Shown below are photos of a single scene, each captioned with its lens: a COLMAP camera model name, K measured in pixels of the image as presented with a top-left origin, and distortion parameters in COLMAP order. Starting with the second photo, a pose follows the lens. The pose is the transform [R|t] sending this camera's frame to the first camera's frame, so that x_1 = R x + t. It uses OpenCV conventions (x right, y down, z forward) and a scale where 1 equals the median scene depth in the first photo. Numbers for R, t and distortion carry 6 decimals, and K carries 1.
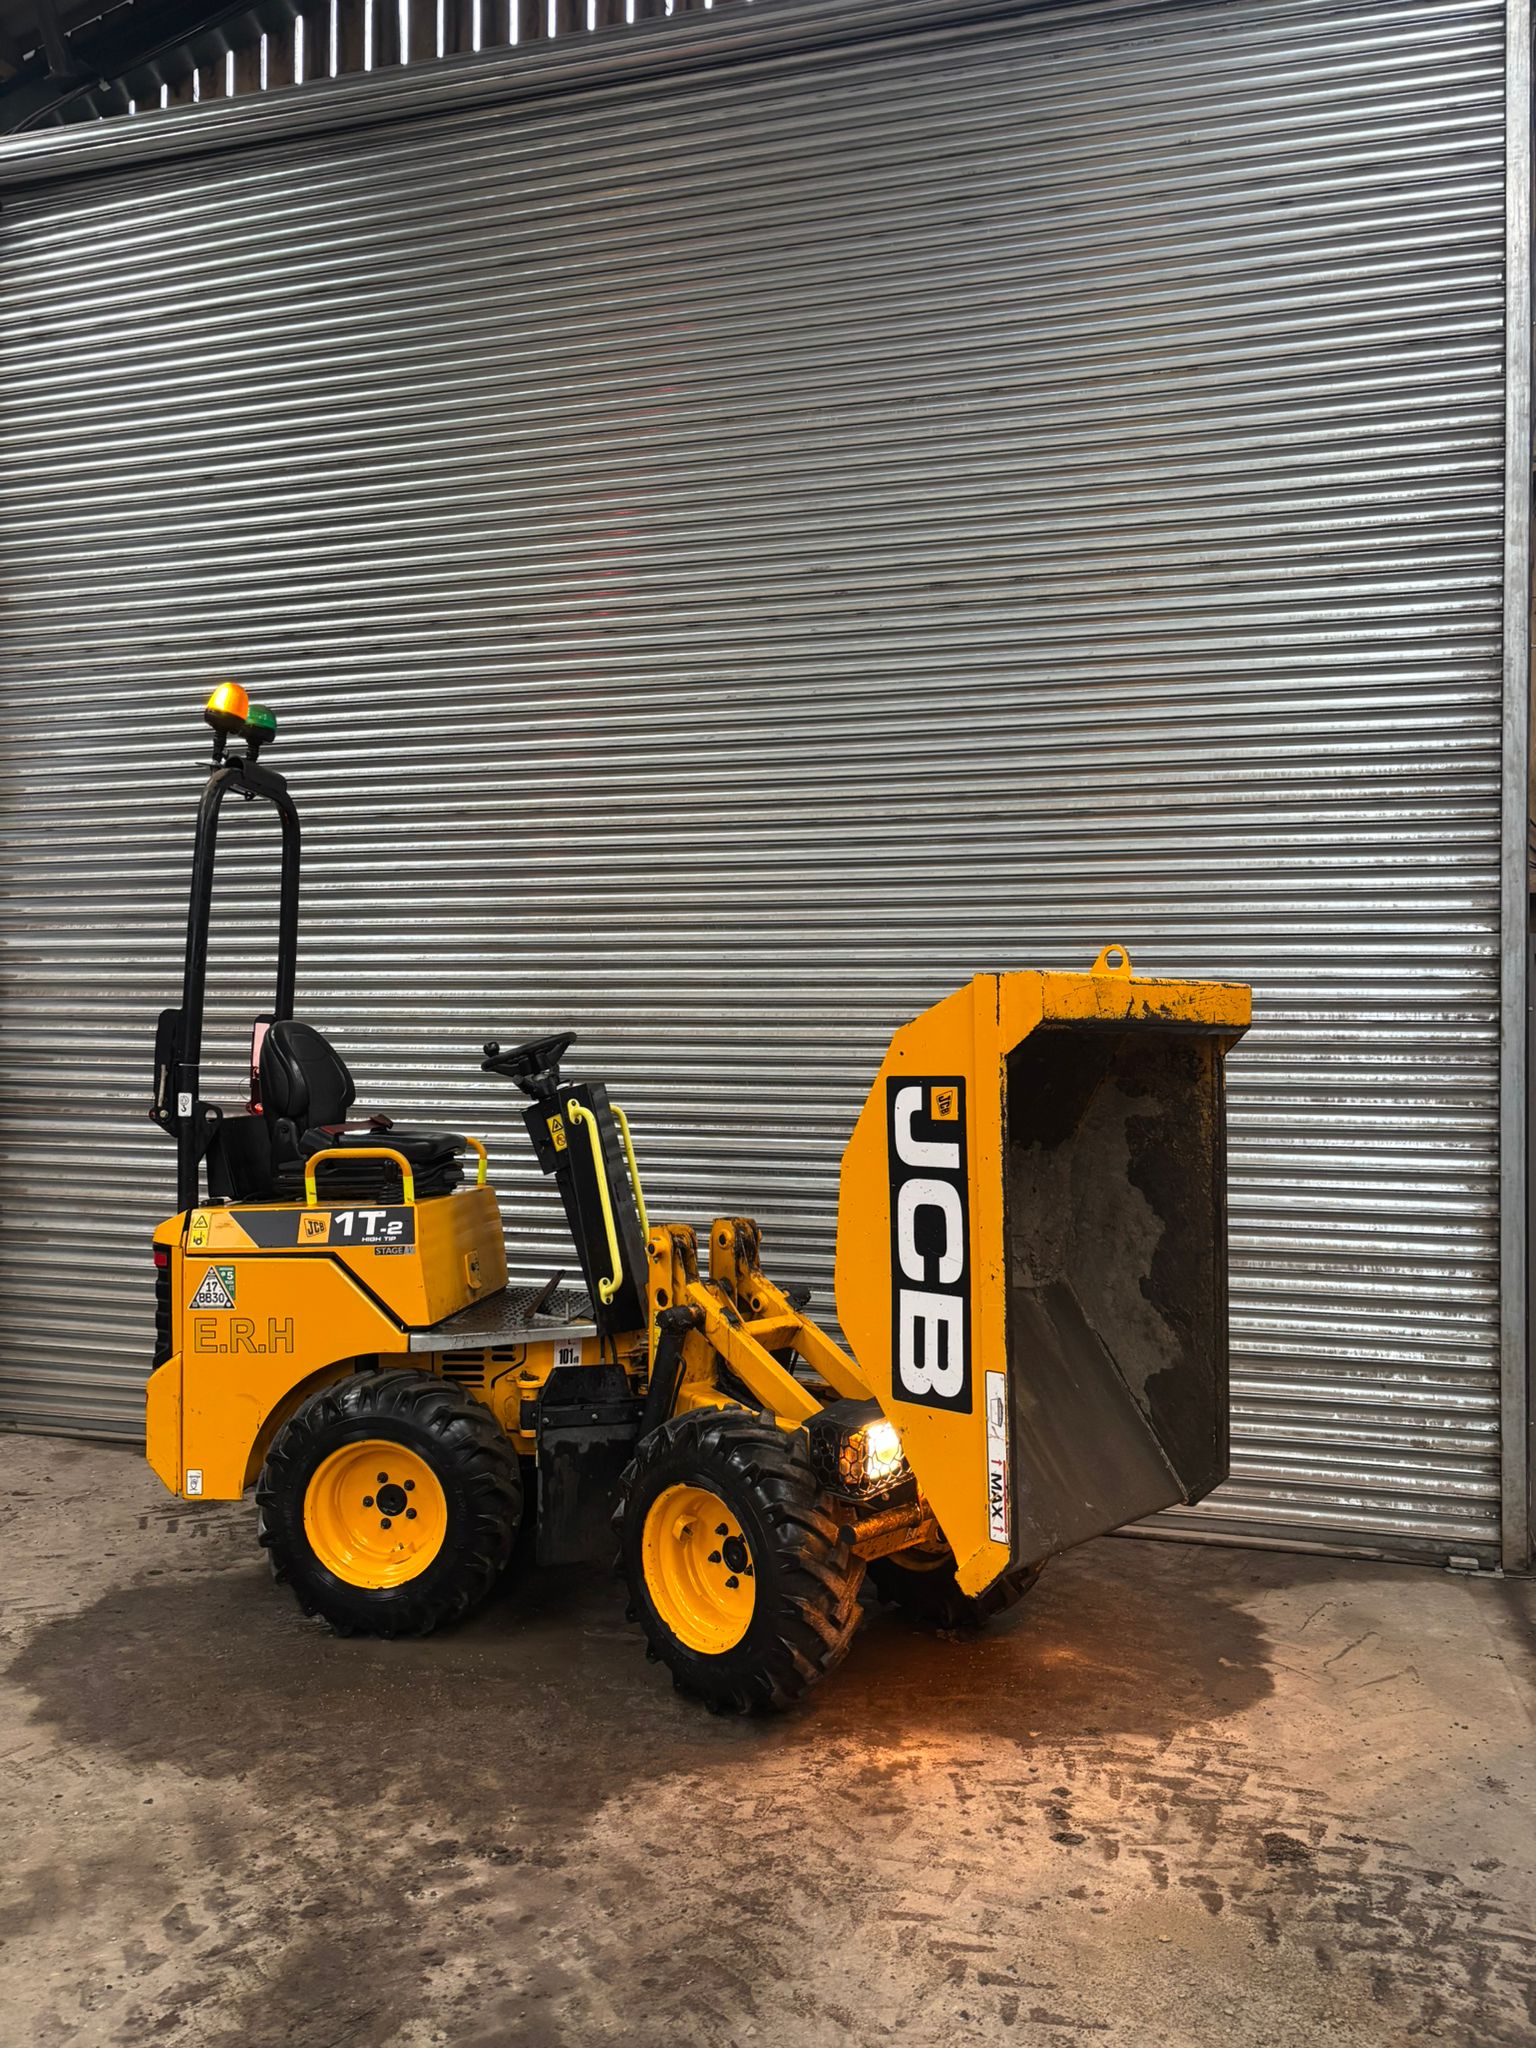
lens RADIAL K [[1626.7, 0, 720.0], [0, 1626.7, 1027.4], [0, 0, 1]] dist [0.064811, -0.091118]
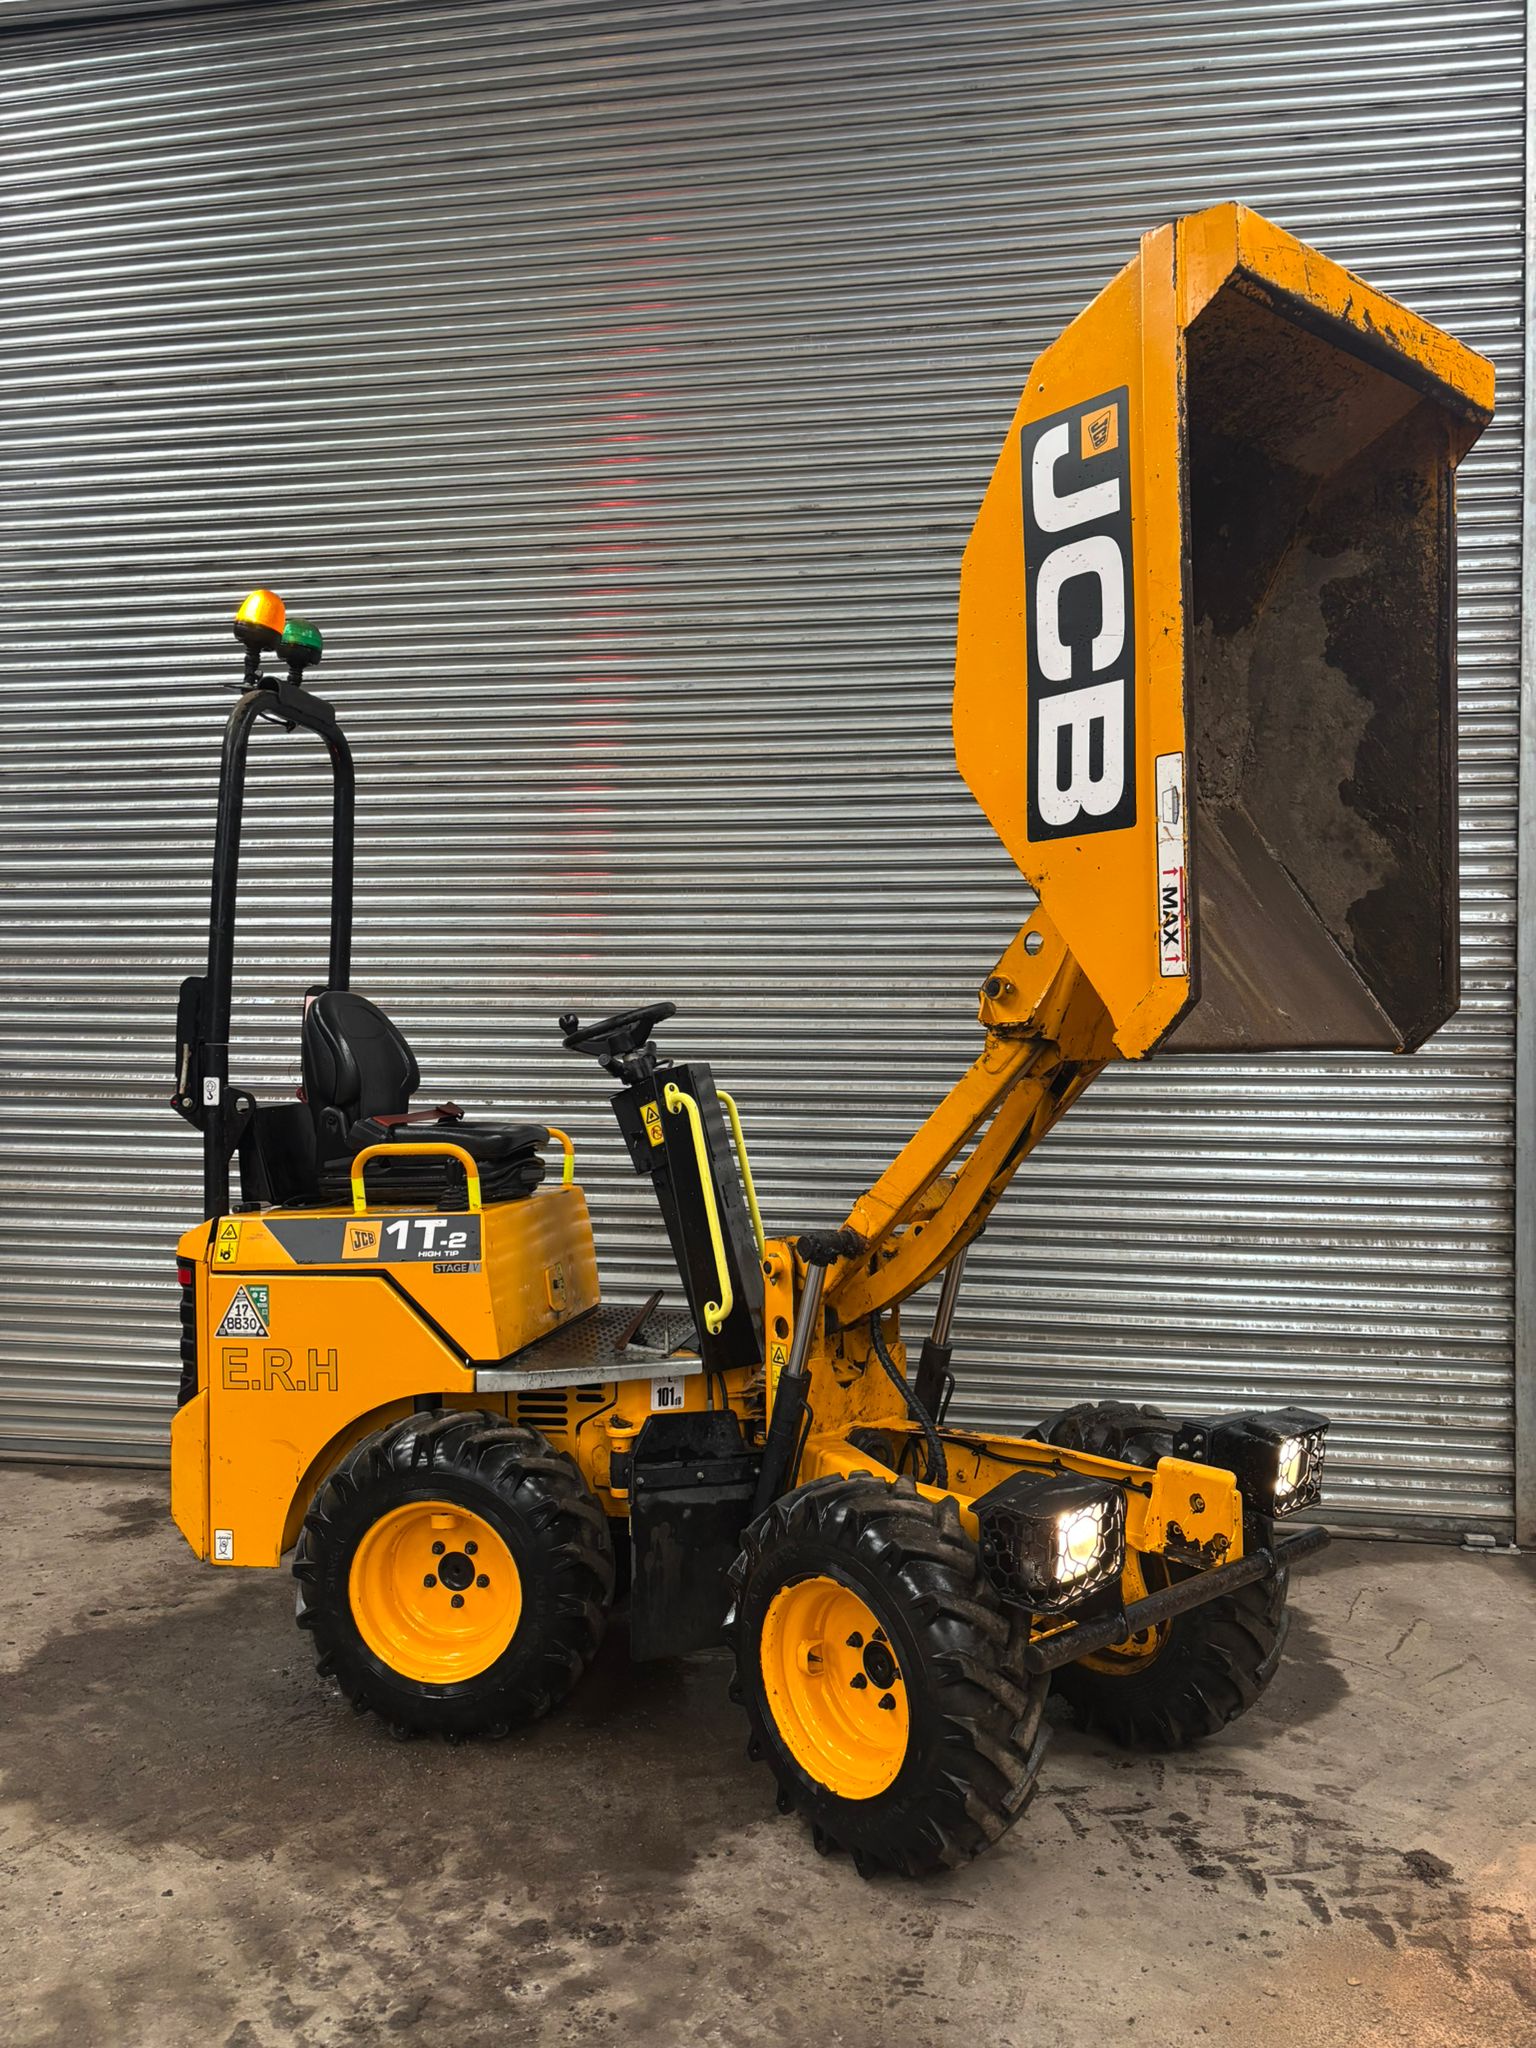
lens RADIAL K [[1626.7, 0, 720.0], [0, 1626.7, 1027.4], [0, 0, 1]] dist [0.064811, -0.091118]
pose [[0.992658, -0.004511, 0.120870, -0.119226], [0.002404, 0.999843, 0.017573, 0.000236], [-0.120931, -0.017153, 0.992513, 0.083944]]
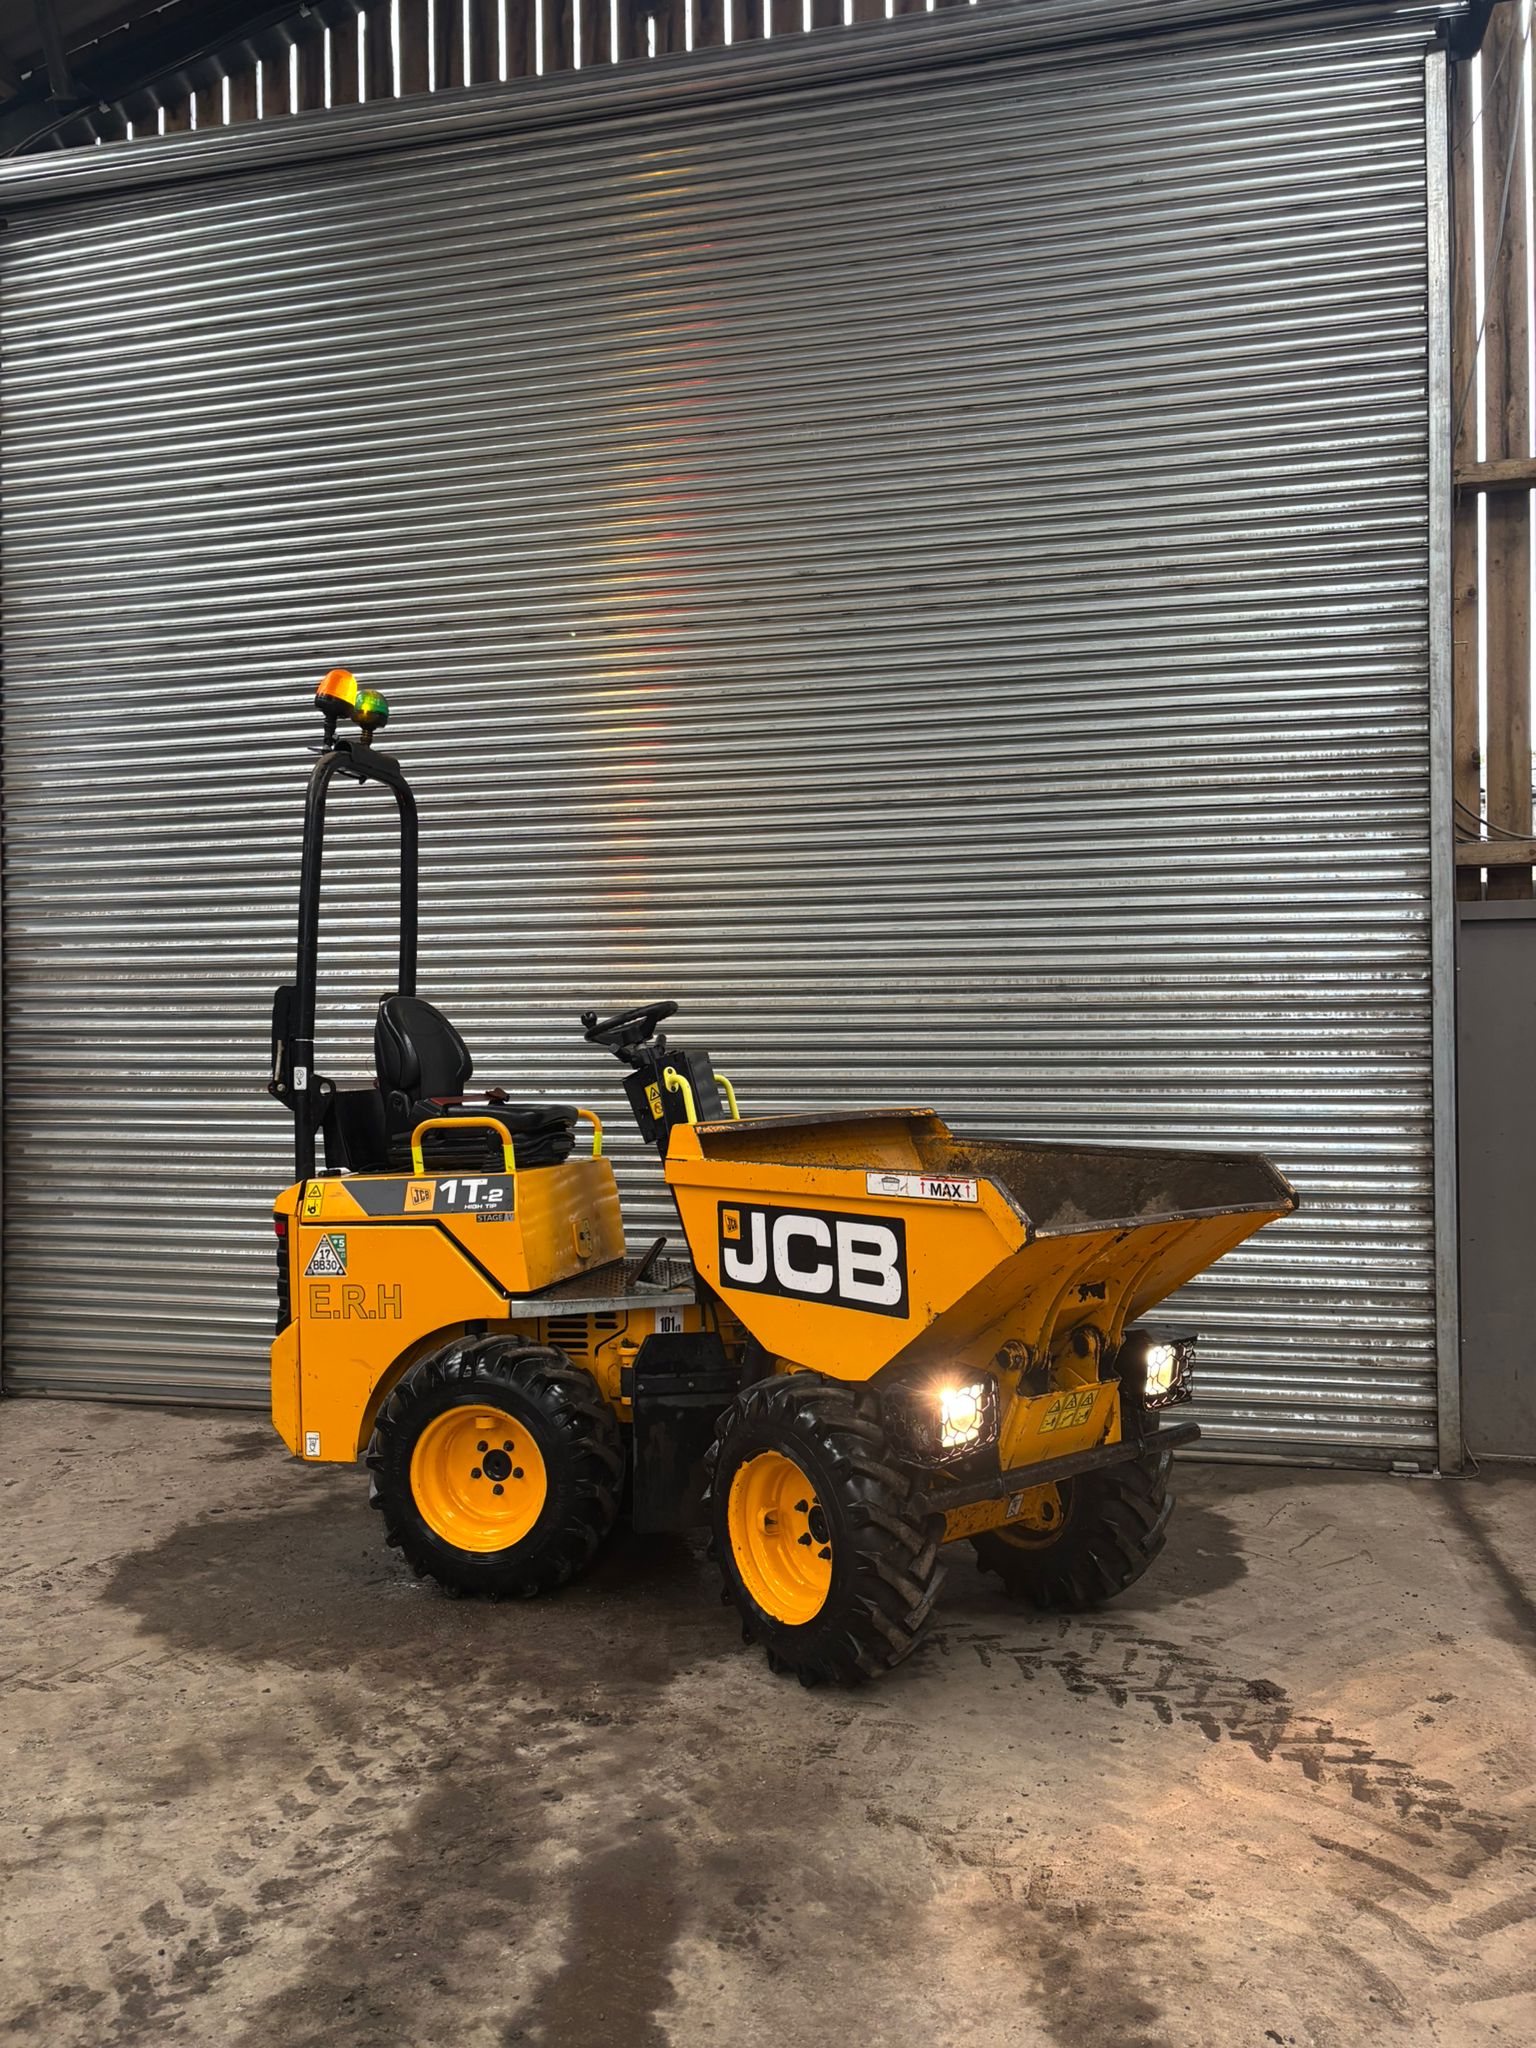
lens RADIAL K [[1654.0, 0, 707.0], [0, 1654.0, 1019.9], [0, 0, 1]] dist [0.051908, -0.071637]
pose [[0.998913, -0.017020, 0.043401, -0.065777], [0.016776, 0.999841, 0.005983, 0.008526], [-0.043496, -0.005248, 0.999040, -0.107709]]
